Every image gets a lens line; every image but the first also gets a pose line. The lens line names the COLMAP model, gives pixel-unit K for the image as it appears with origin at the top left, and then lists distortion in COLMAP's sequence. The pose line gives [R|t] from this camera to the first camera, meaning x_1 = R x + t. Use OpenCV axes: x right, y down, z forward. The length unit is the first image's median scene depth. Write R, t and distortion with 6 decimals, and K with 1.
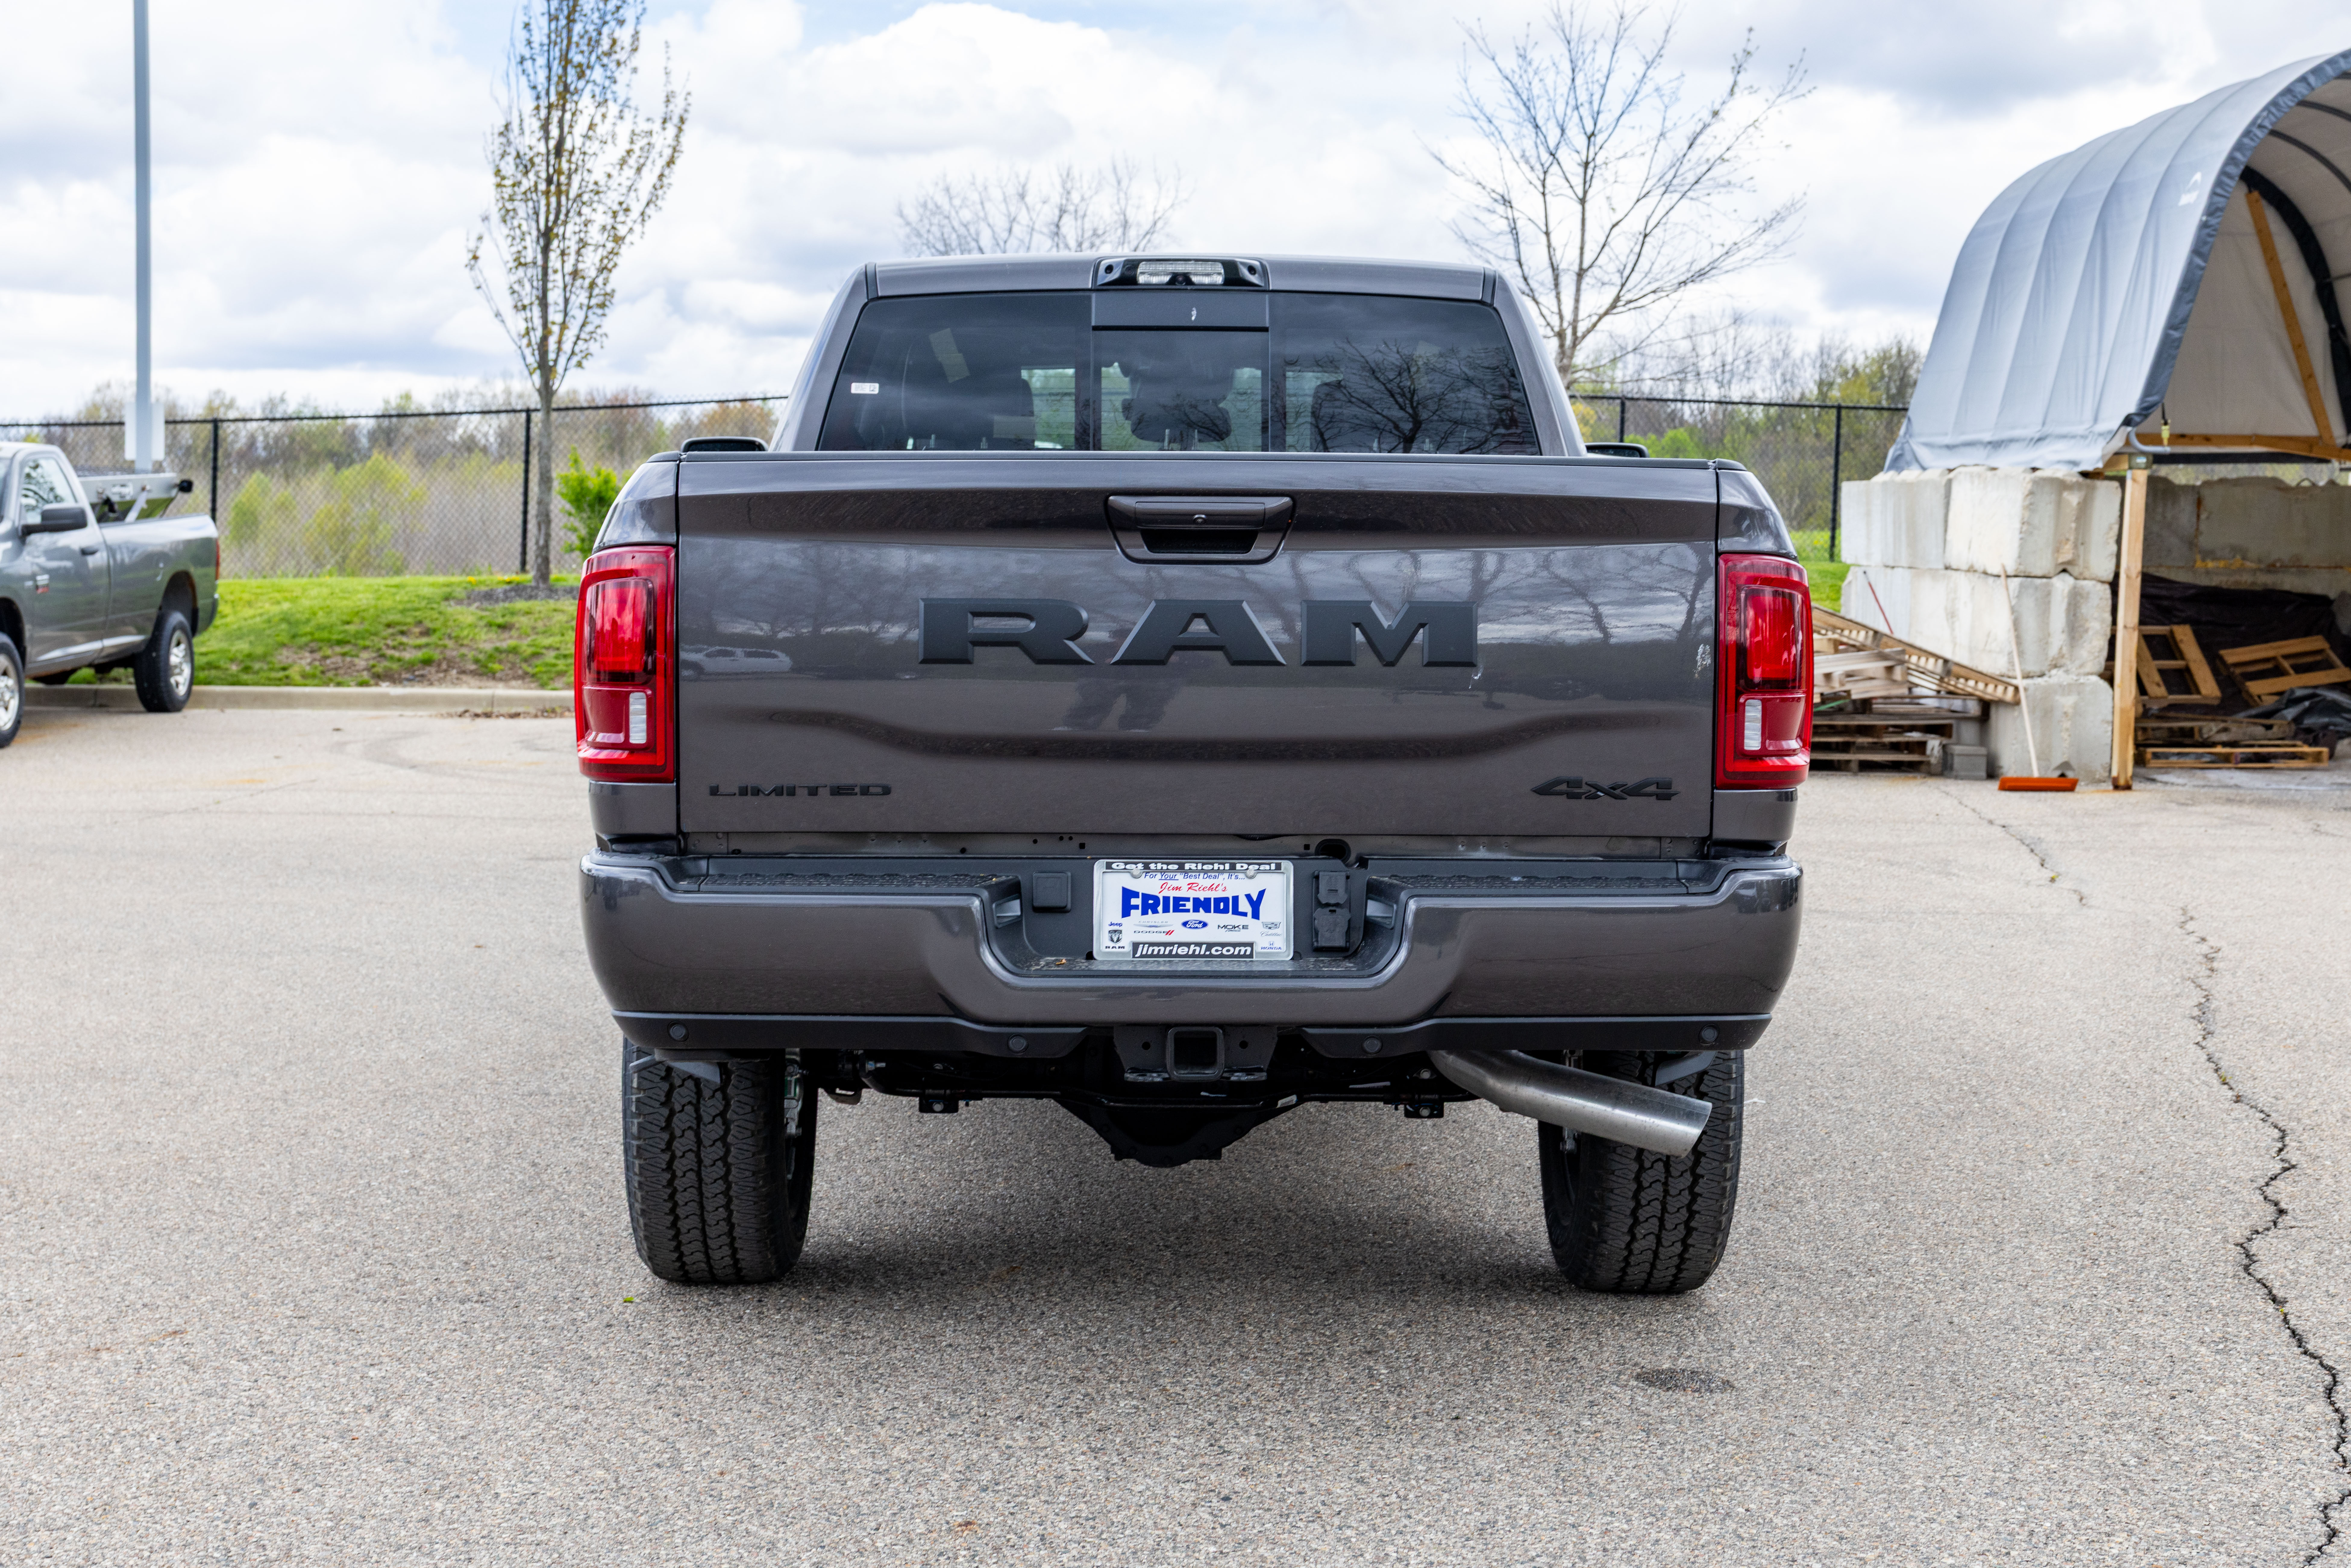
lens RADIAL K [[3441.4, 0, 1201.2], [0, 3441.4, 845.7], [0, 0, 1]] dist [-0.072952, 0.466603]
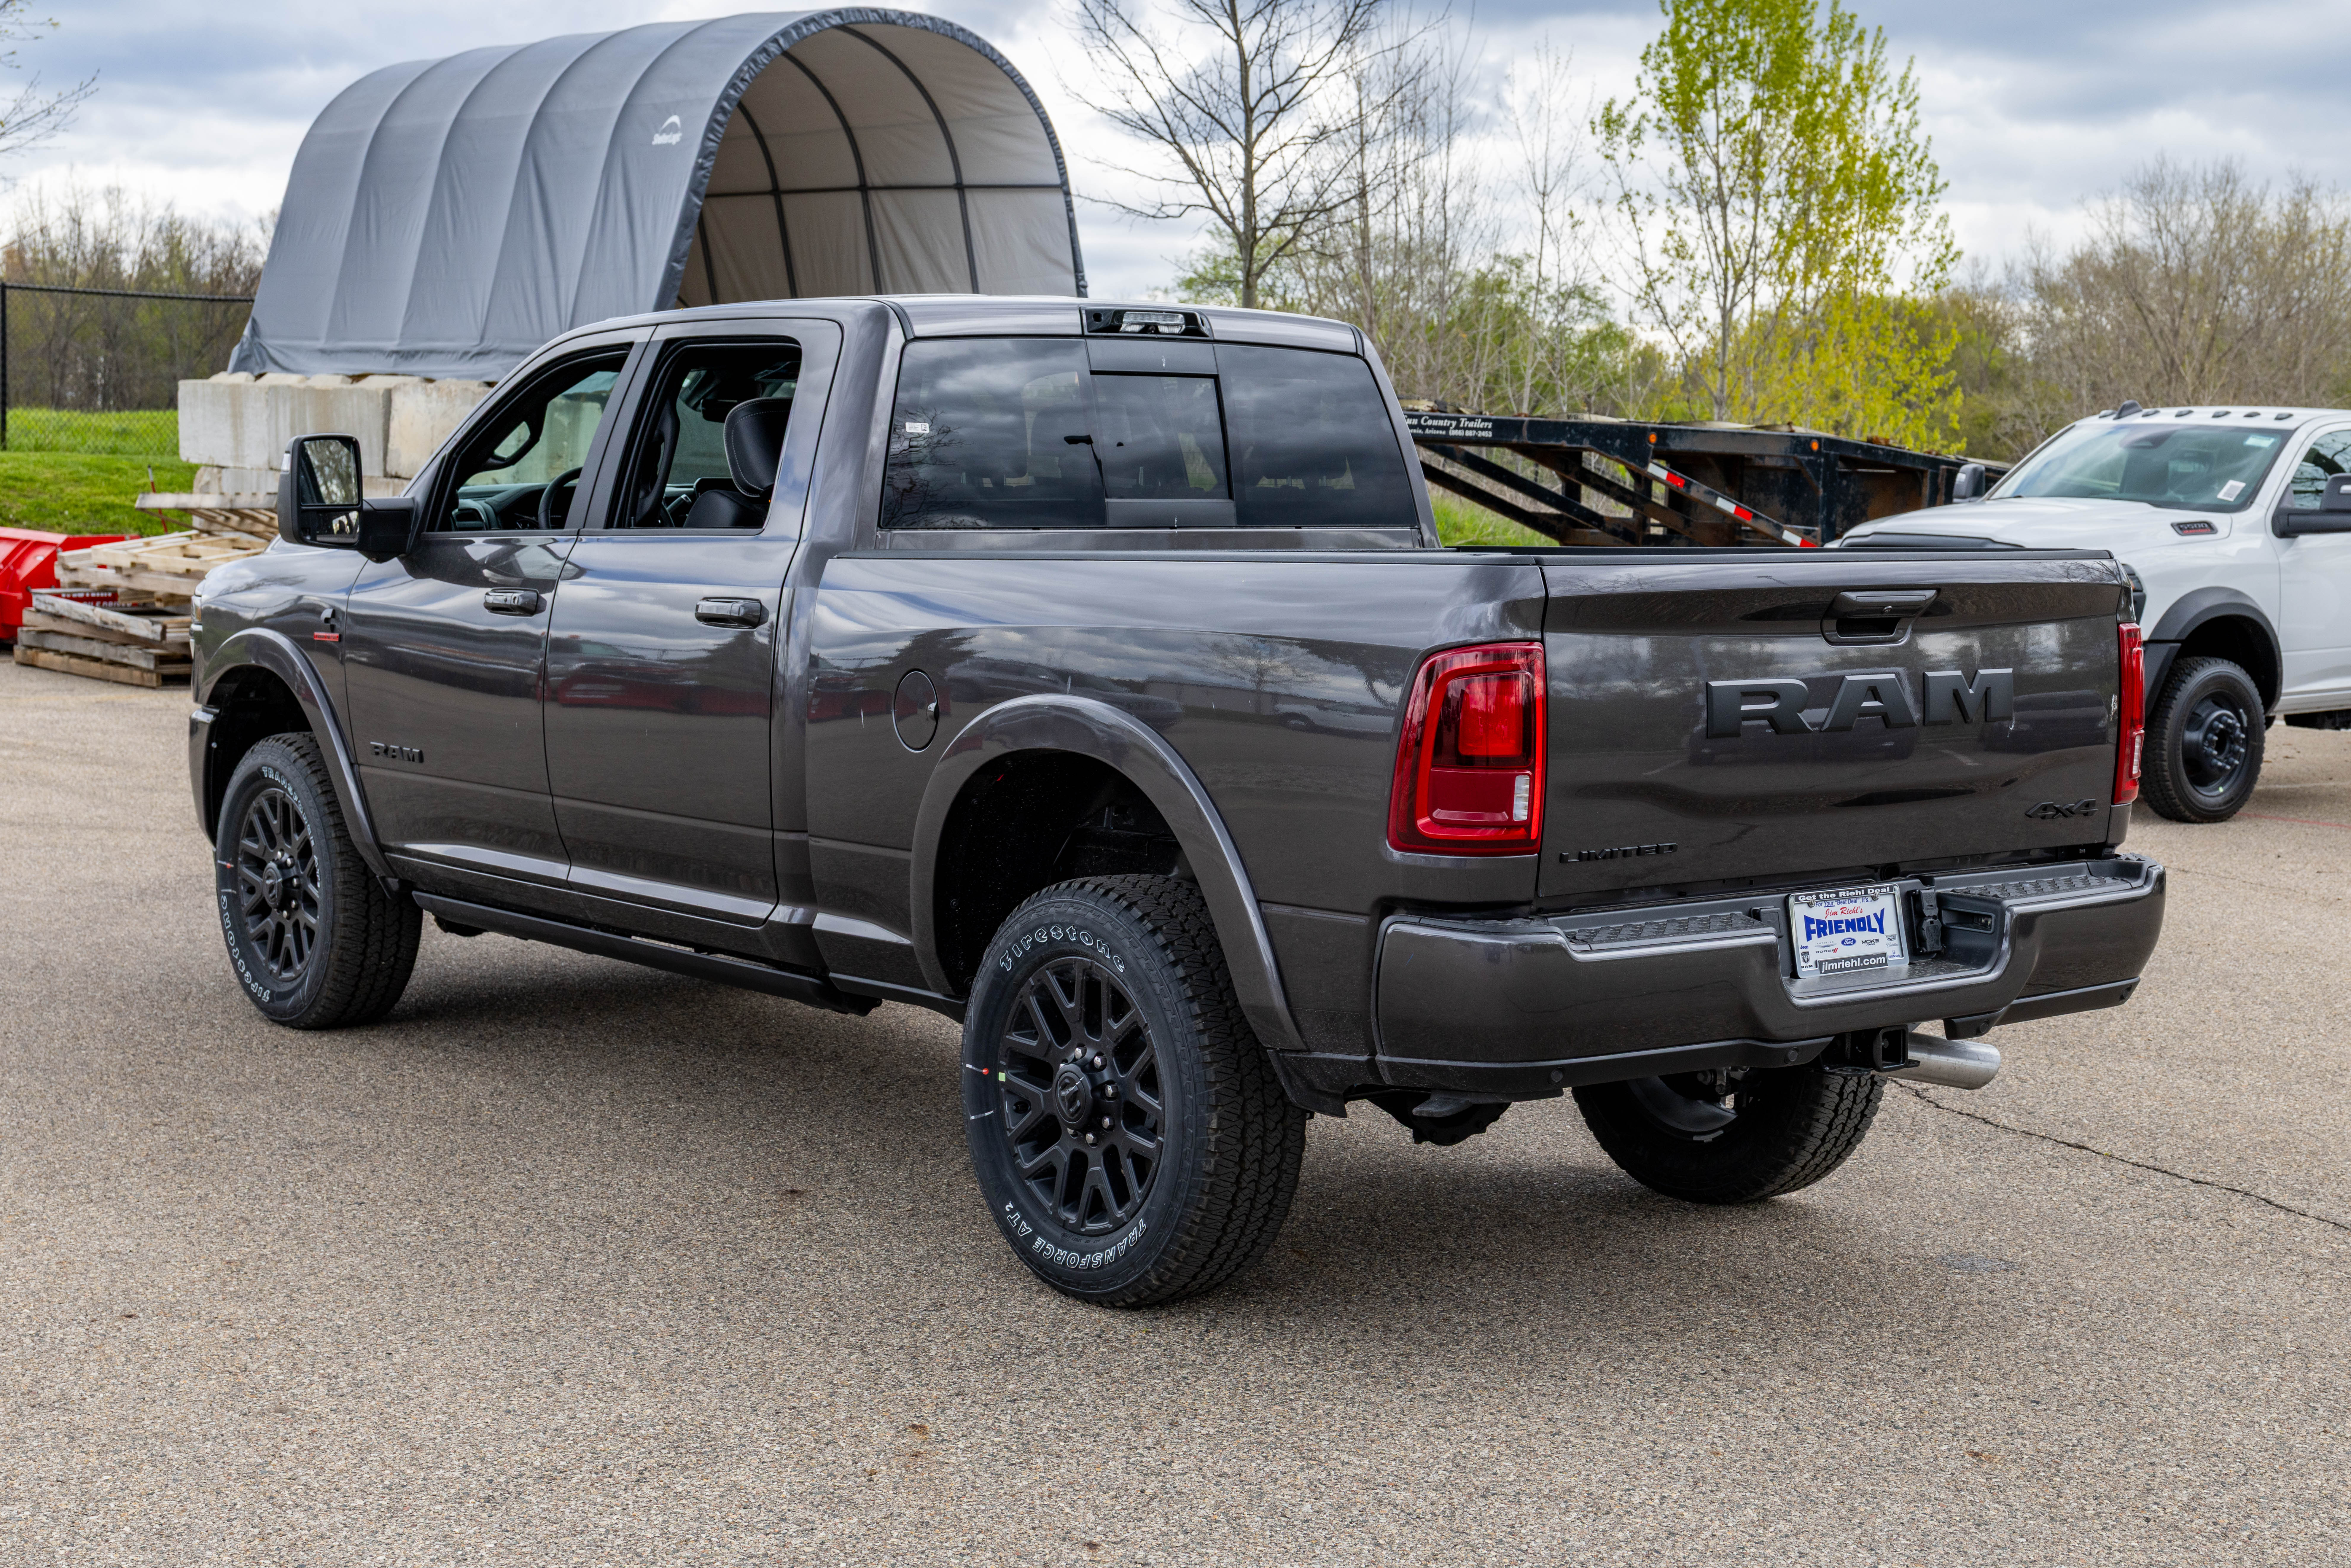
lens RADIAL K [[3418.3, 0, 1175.5], [0, 3418.3, 784.0], [0, 0, 1]] dist [-0.013435, -0.016622]
pose [[0.797944, -0.053692, 0.600336, -0.637119], [0.037306, 0.998514, 0.039718, -0.062412], [-0.601576, -0.009297, 0.798761, 0.130193]]
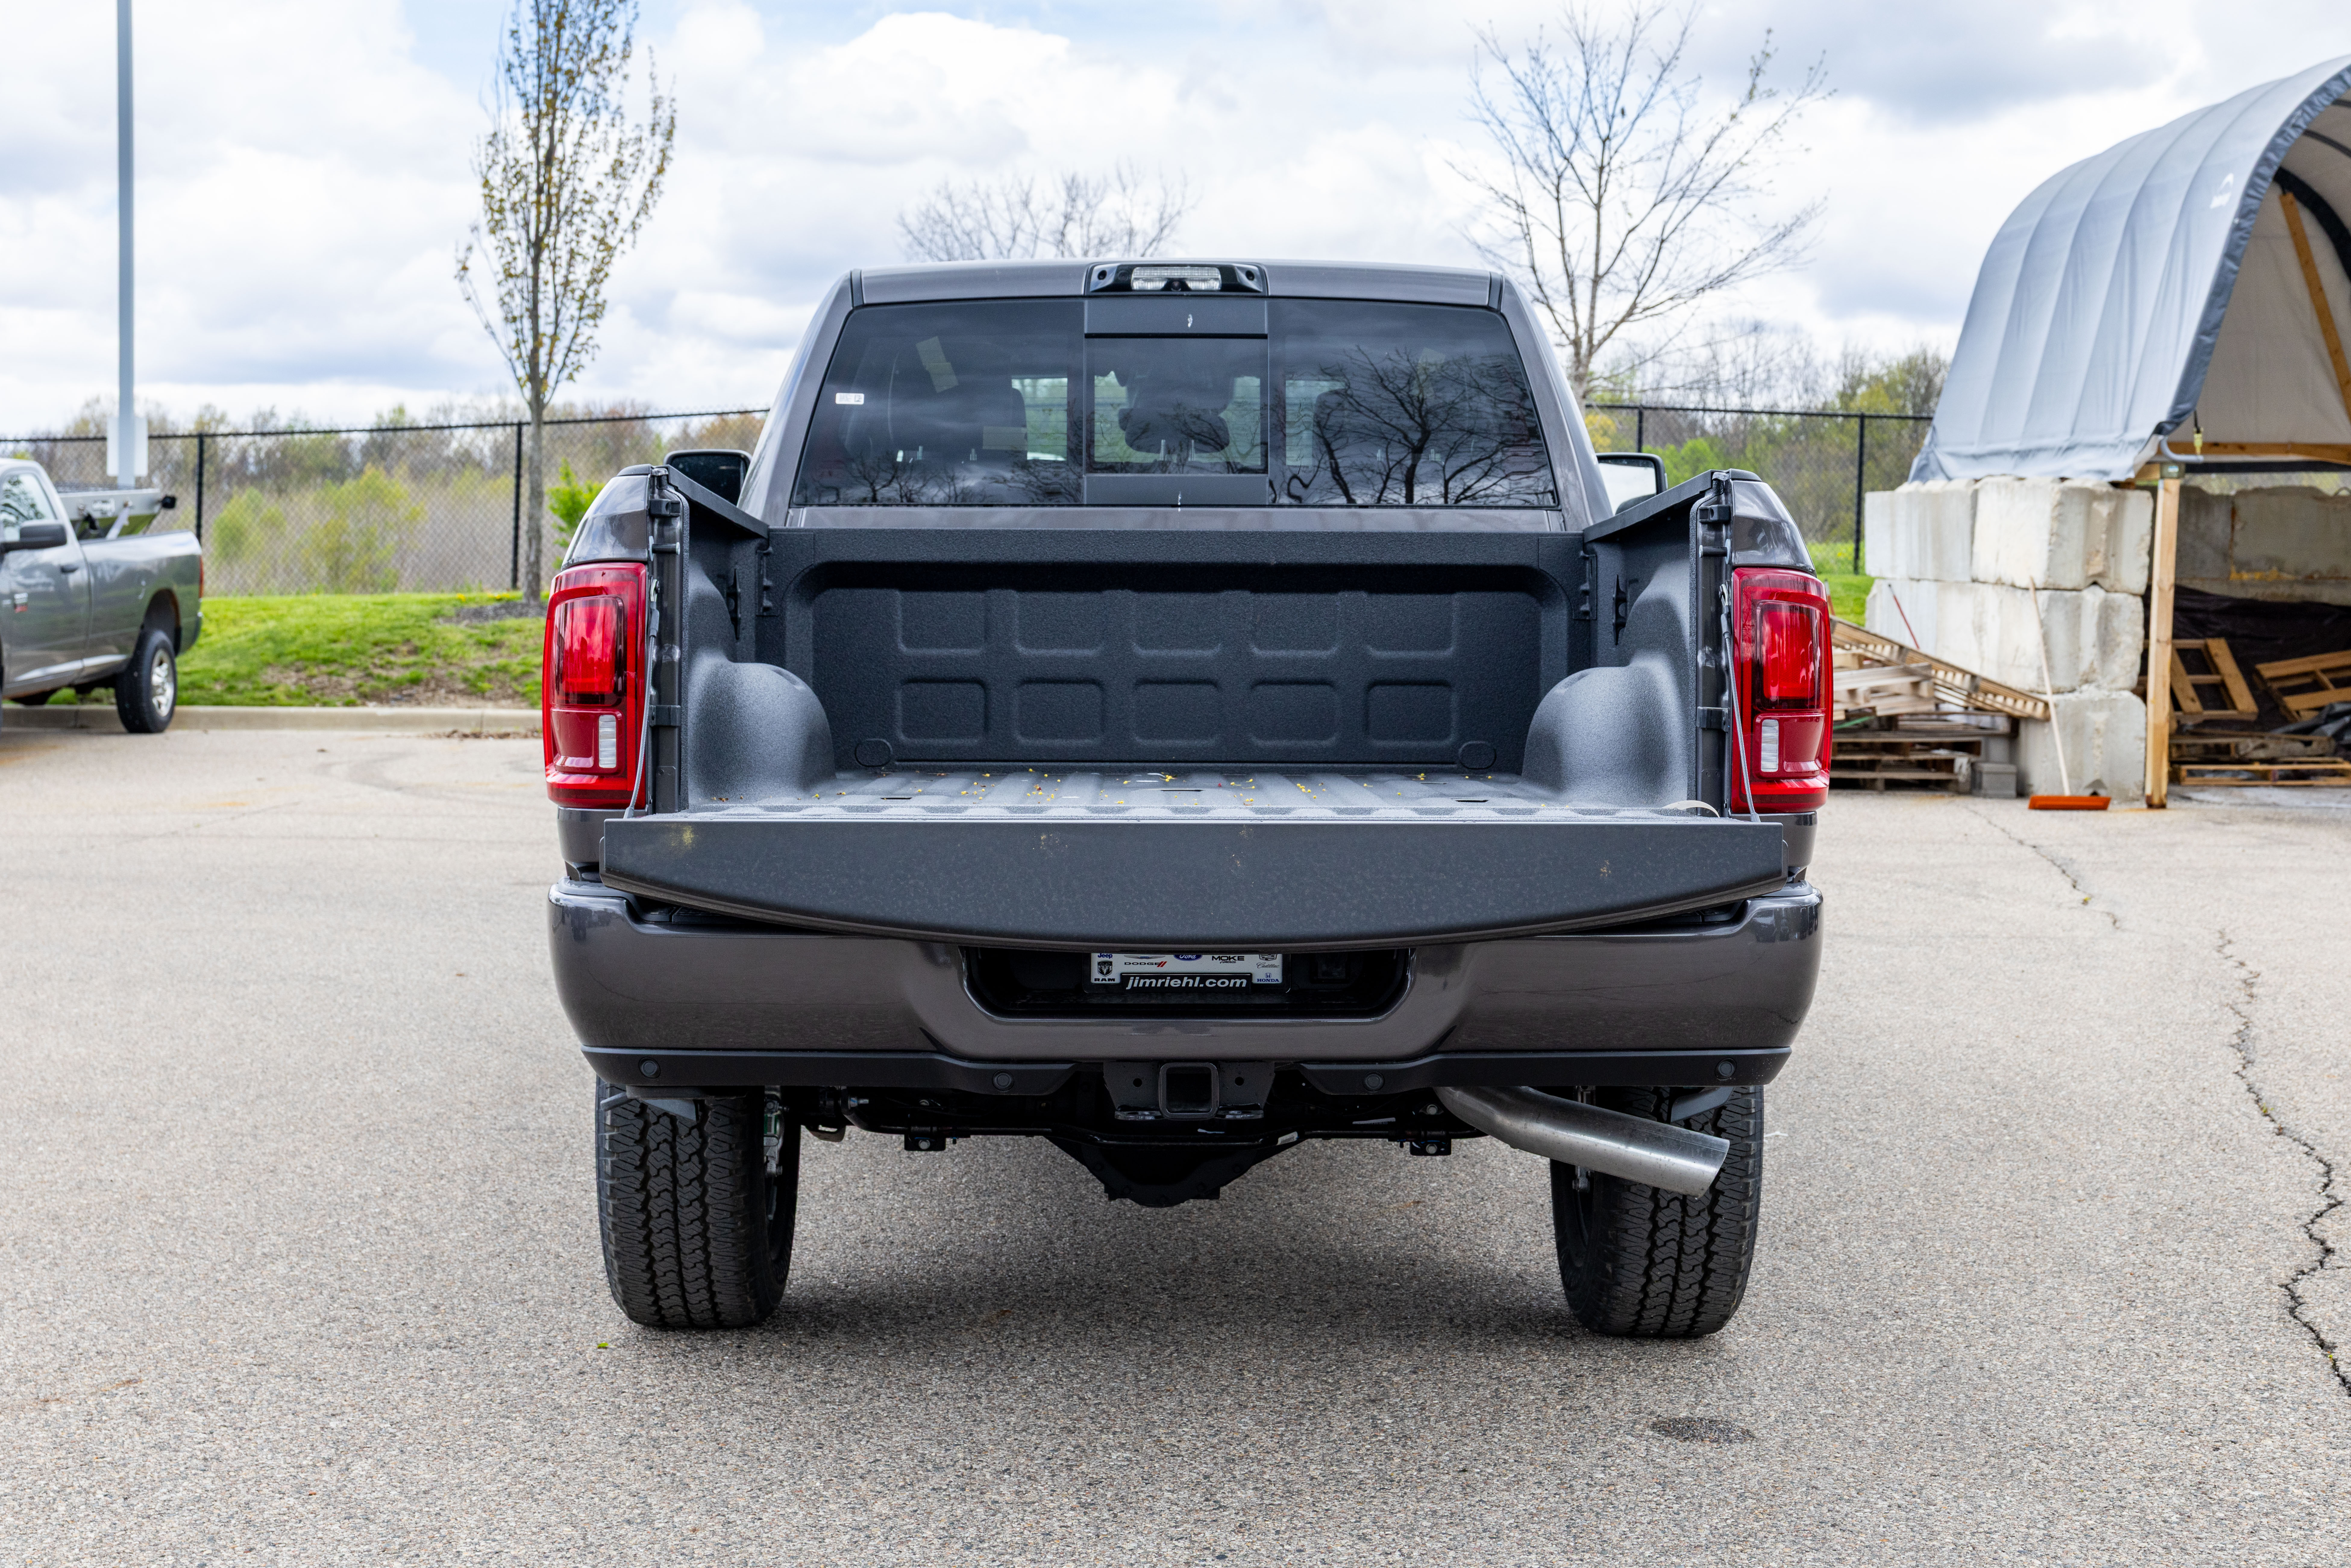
lens RADIAL K [[3536.1, 0, 1175.5], [0, 3536.1, 784.0], [0, 0, 1]] dist [-0.155808, 0.998180]
pose [[0.999947, -0.002337, -0.010060, 0.003318], [0.002100, 0.999721, -0.023545, -0.001214], [0.010112, 0.023522, 0.999672, 0.011540]]
